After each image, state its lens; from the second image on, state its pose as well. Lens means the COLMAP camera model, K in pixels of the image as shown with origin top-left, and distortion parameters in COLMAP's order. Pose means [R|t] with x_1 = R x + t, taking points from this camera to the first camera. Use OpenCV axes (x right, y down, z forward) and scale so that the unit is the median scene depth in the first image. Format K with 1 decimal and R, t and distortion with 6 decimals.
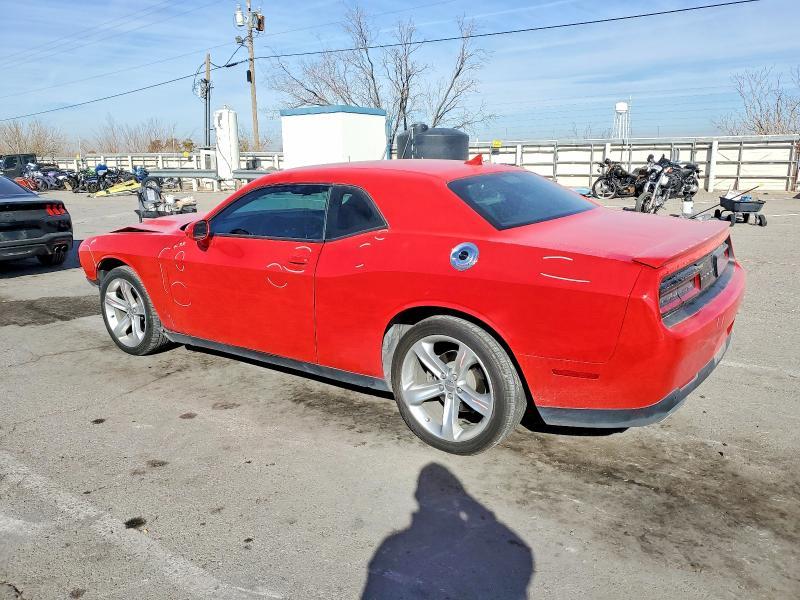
lens RADIAL K [[645.5, 0, 400.0], [0, 645.5, 300.0], [0, 0, 1]] dist [0.008497, 0.003717]
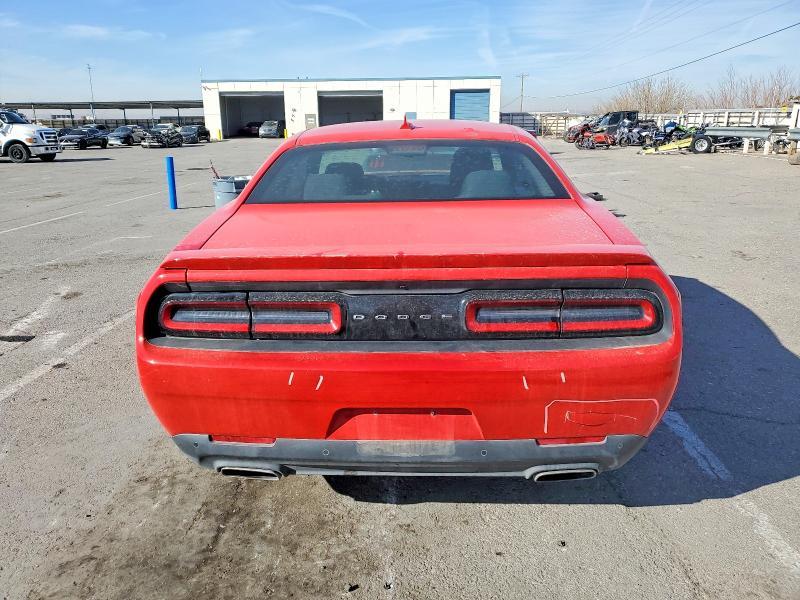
lens RADIAL K [[645.5, 0, 400.0], [0, 645.5, 300.0], [0, 0, 1]] dist [0.008497, 0.003717]
pose [[0.540439, 0.232221, -0.808702, 0.165494], [-0.178948, 0.970892, 0.159207, -0.026165], [0.822133, 0.058674, 0.566263, 0.109893]]
